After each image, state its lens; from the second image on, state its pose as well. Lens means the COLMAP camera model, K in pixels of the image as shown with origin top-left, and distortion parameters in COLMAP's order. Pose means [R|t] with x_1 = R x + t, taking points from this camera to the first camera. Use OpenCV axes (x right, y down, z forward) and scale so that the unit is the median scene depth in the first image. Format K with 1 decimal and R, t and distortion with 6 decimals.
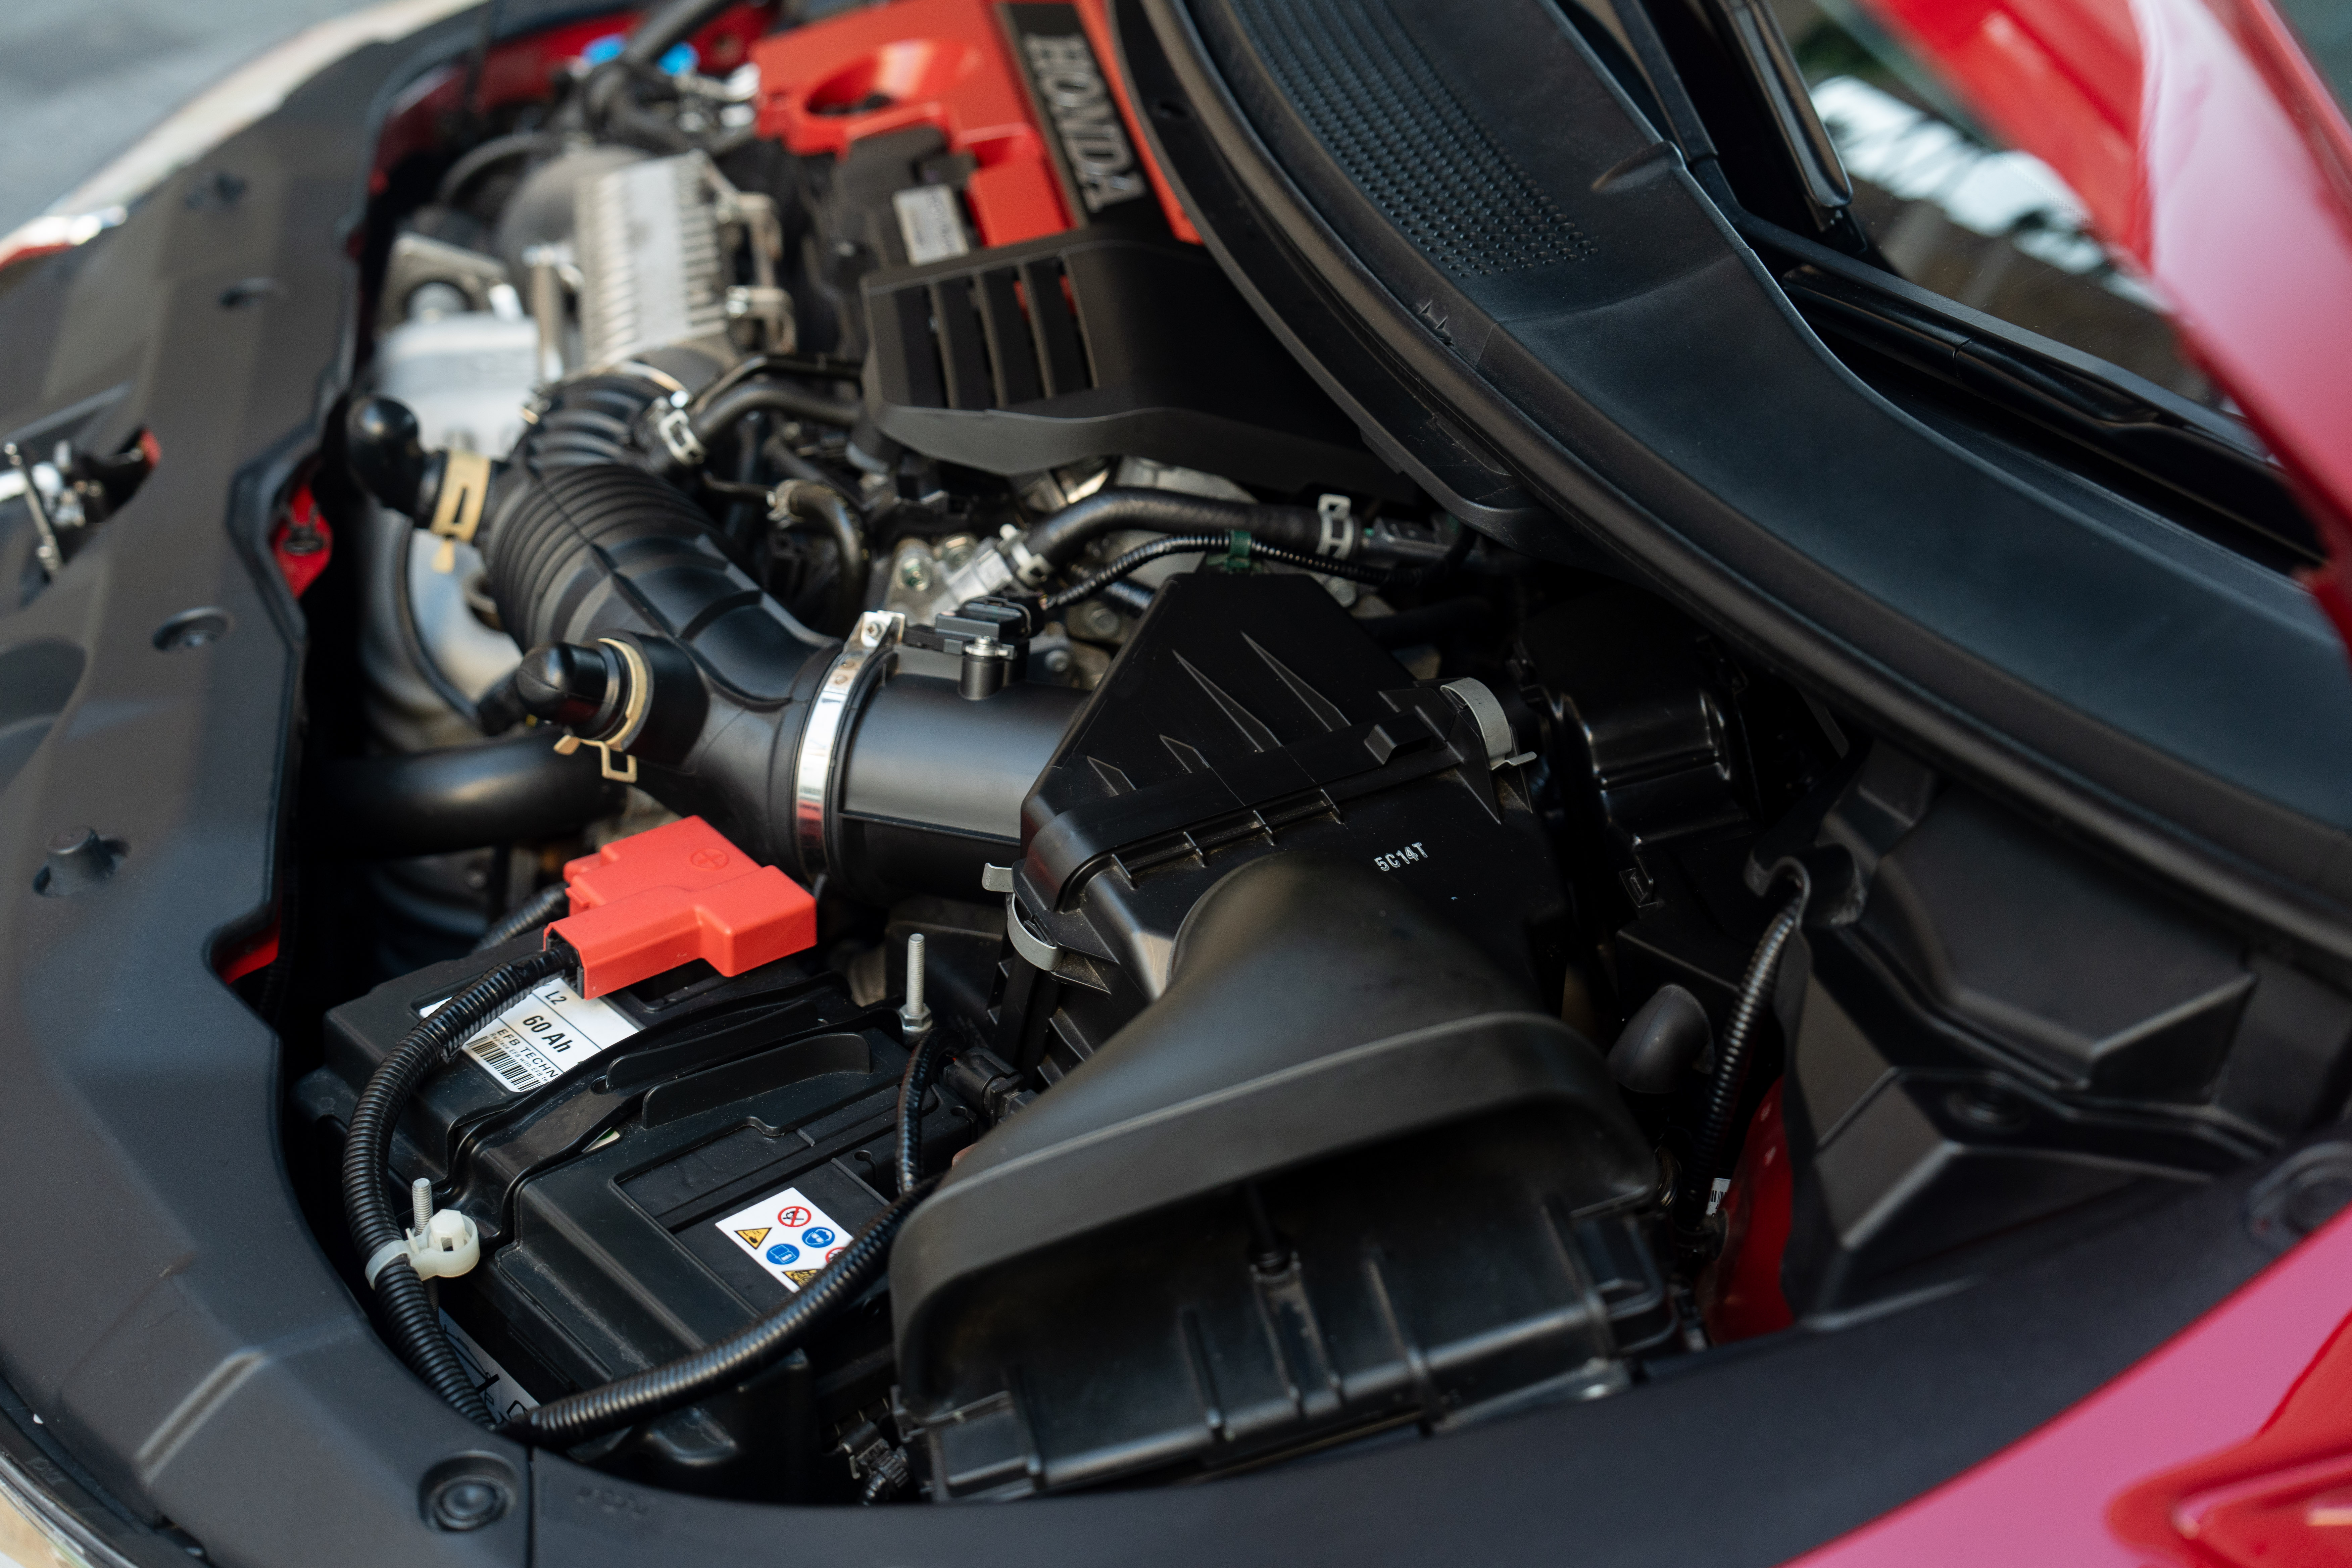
lens RADIAL K [[3377.8, 0, 1176.0], [0, 3377.8, 784.0], [0, 0, 1]] dist [0.142303, 0.000248]
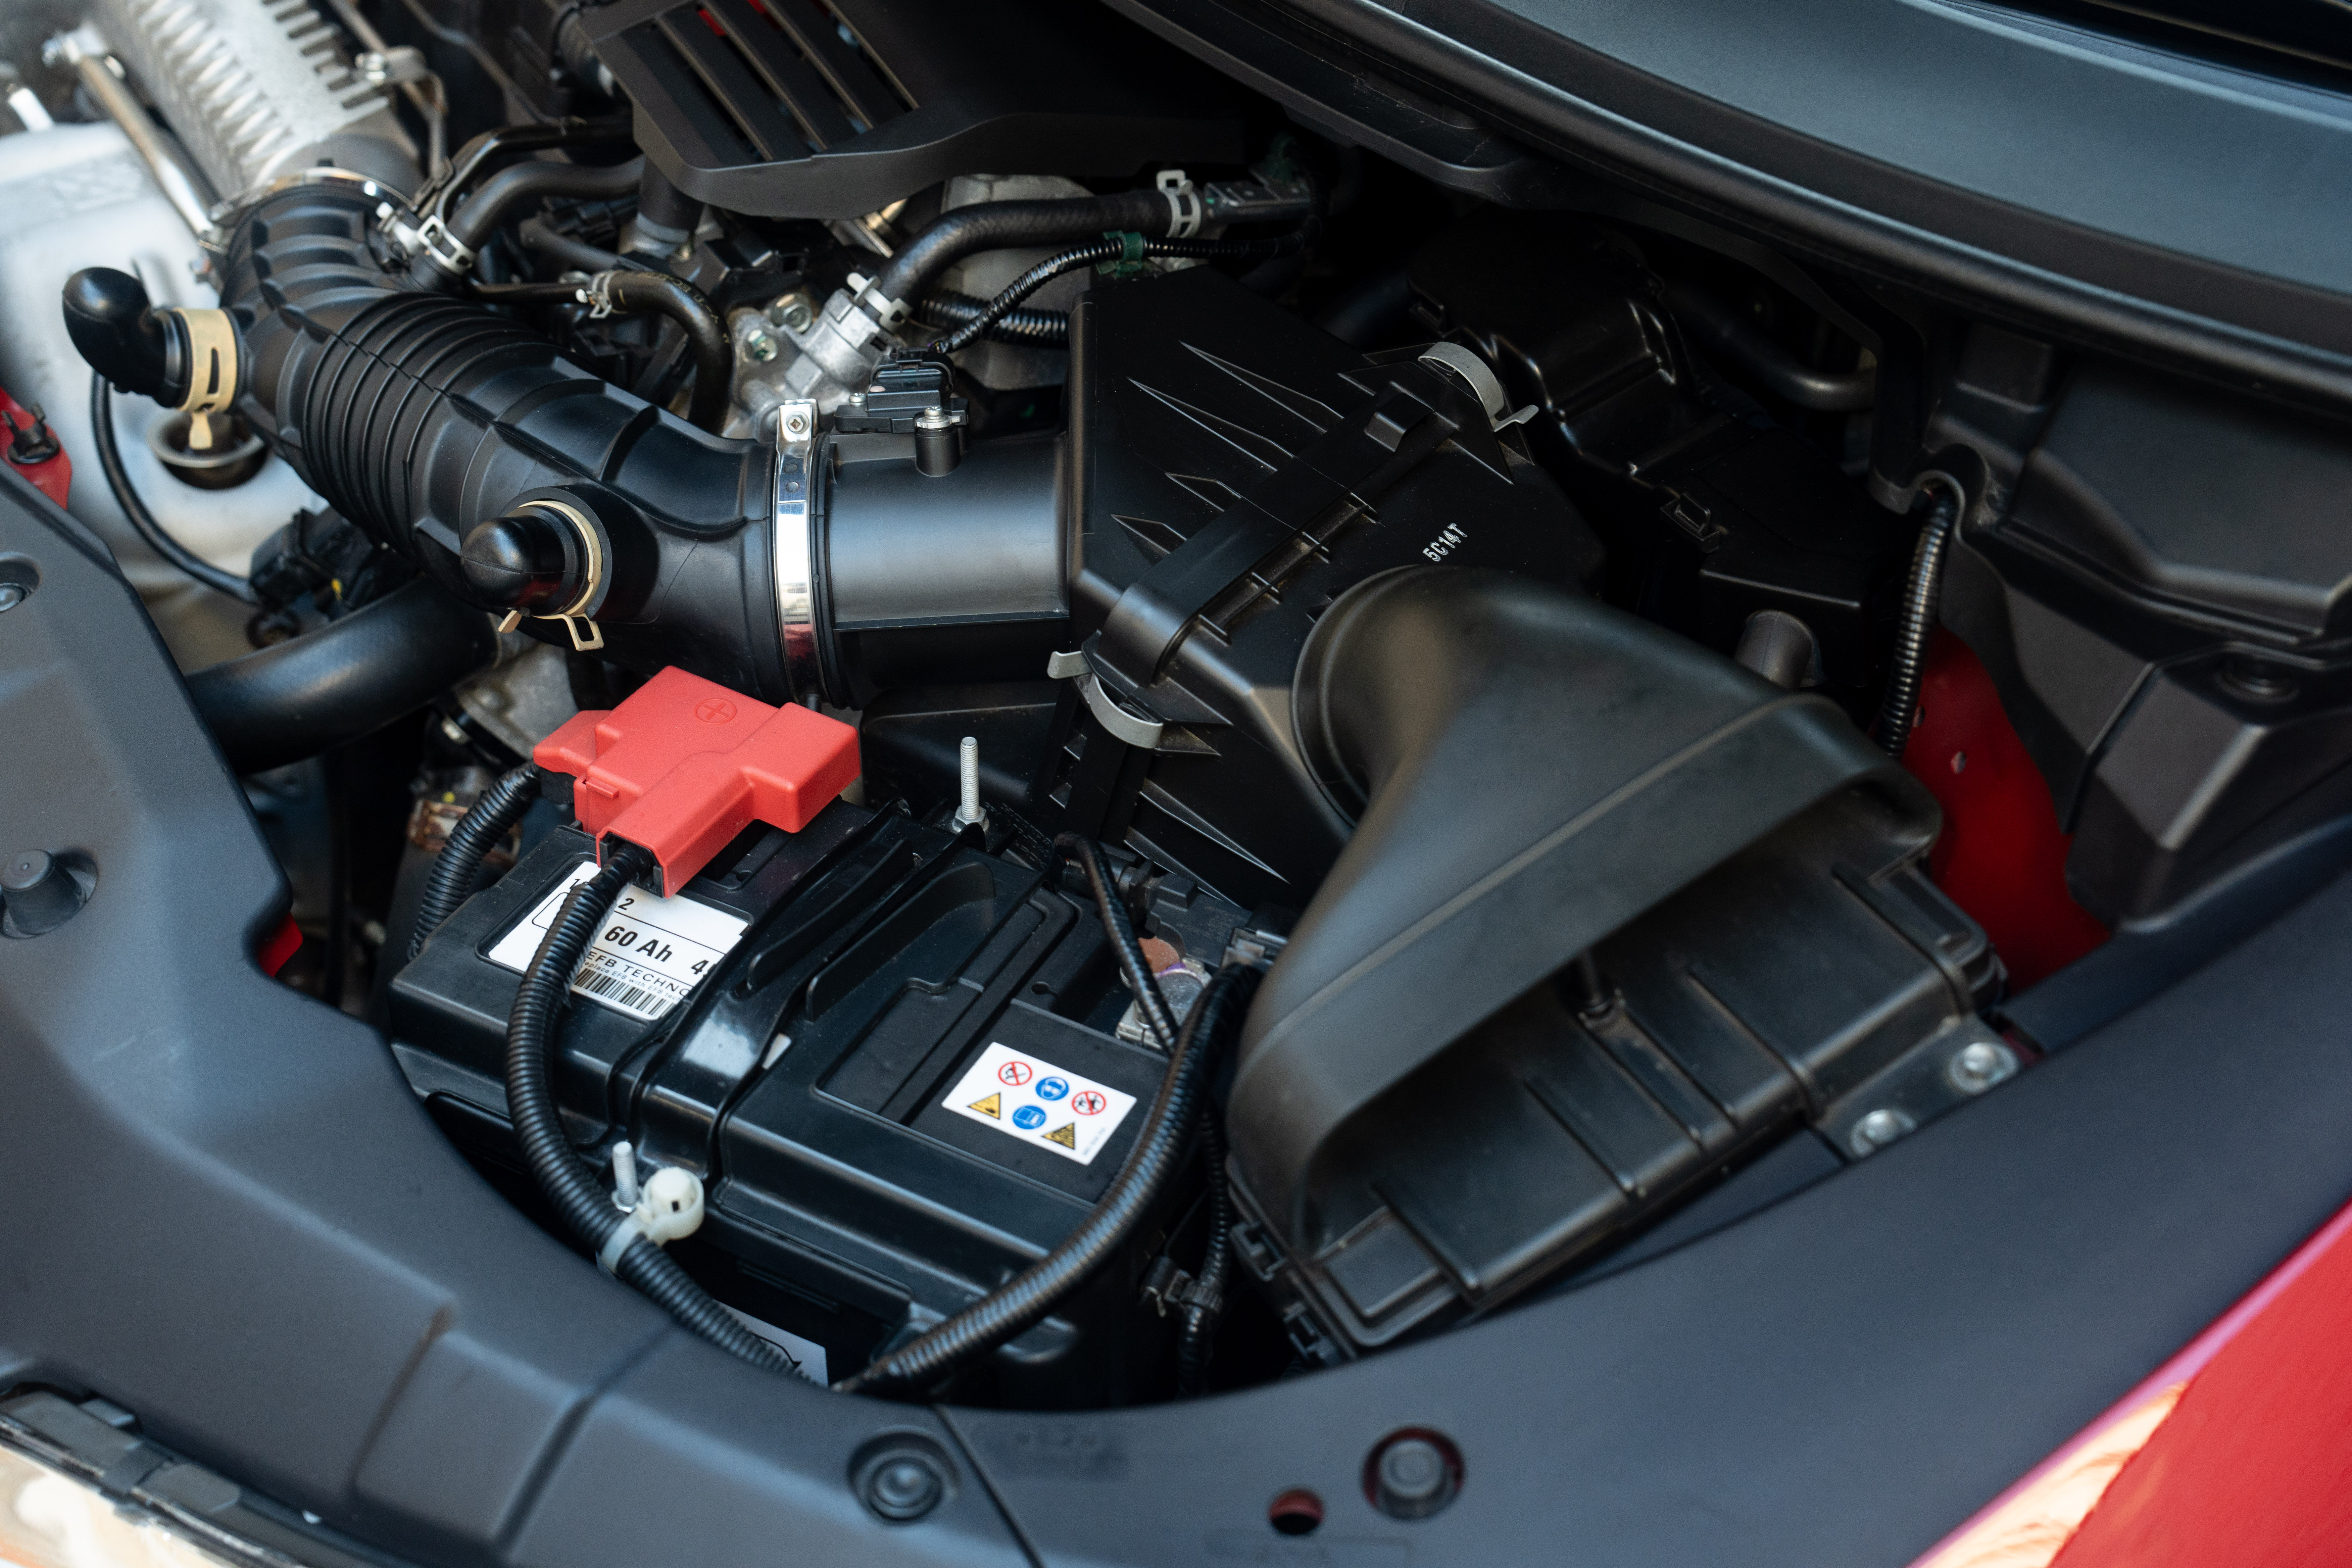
lens RADIAL K [[3123.0, 0, 1176.0], [0, 3123.0, 784.0], [0, 0, 1]] dist [0.016592, 0.808049]
pose [[0.936191, -0.250507, 0.246562, -0.244901], [0.207991, 0.960297, 0.185927, -0.094976], [-0.283349, -0.122780, 0.951125, 0.155234]]
